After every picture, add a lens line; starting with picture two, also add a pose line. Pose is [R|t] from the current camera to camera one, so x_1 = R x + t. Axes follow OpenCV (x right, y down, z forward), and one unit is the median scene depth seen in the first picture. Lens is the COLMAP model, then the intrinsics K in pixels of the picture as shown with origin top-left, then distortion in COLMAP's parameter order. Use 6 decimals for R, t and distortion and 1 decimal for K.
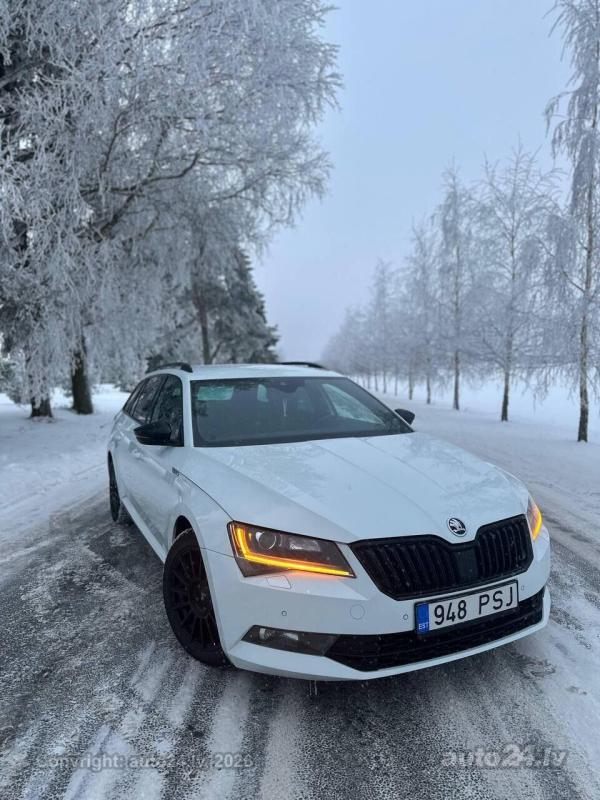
lens RADIAL K [[599.6, 0, 312.6], [0, 599.6, 390.3], [0, 0, 1]] dist [0.061914, -0.117855]
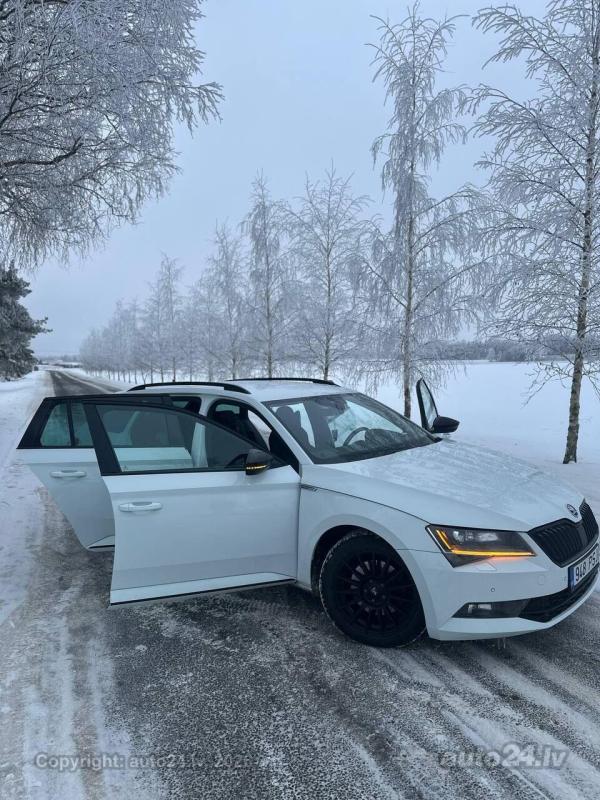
lens RADIAL K [[607.1, 0, 295.8], [0, 607.1, 400.6], [0, 0, 1]] dist [0.078065, -0.115872]
pose [[0.905330, -0.023138, 0.424079, -0.290064], [0.010299, 0.999417, 0.032543, -0.025098], [-0.424584, -0.025095, 0.905041, -0.001735]]
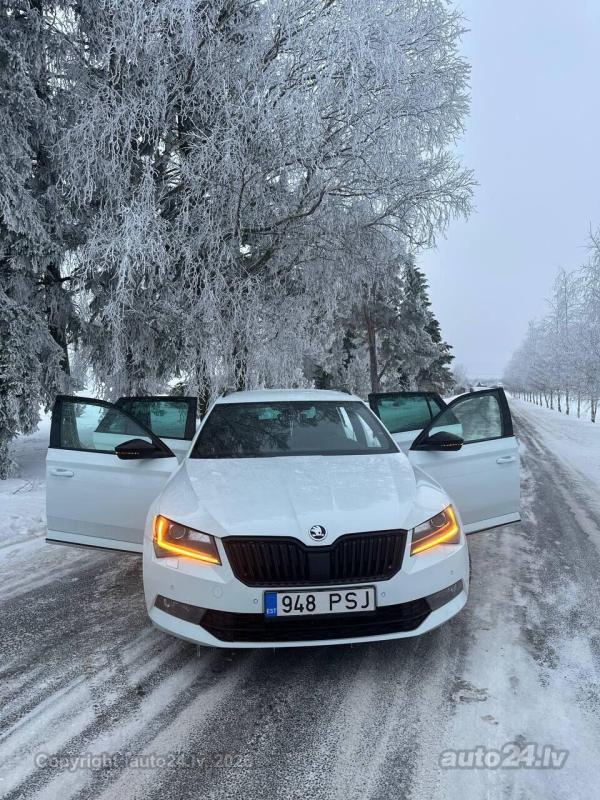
lens RADIAL K [[615.1, 0, 300.2], [0, 615.1, 382.5], [0, 0, 1]] dist [0.003733, 0.000484]
pose [[0.931119, -0.002631, -0.364707, 0.201434], [-0.012100, 0.999201, -0.038099, -0.006243], [0.364515, 0.039888, 0.930343, -0.042404]]
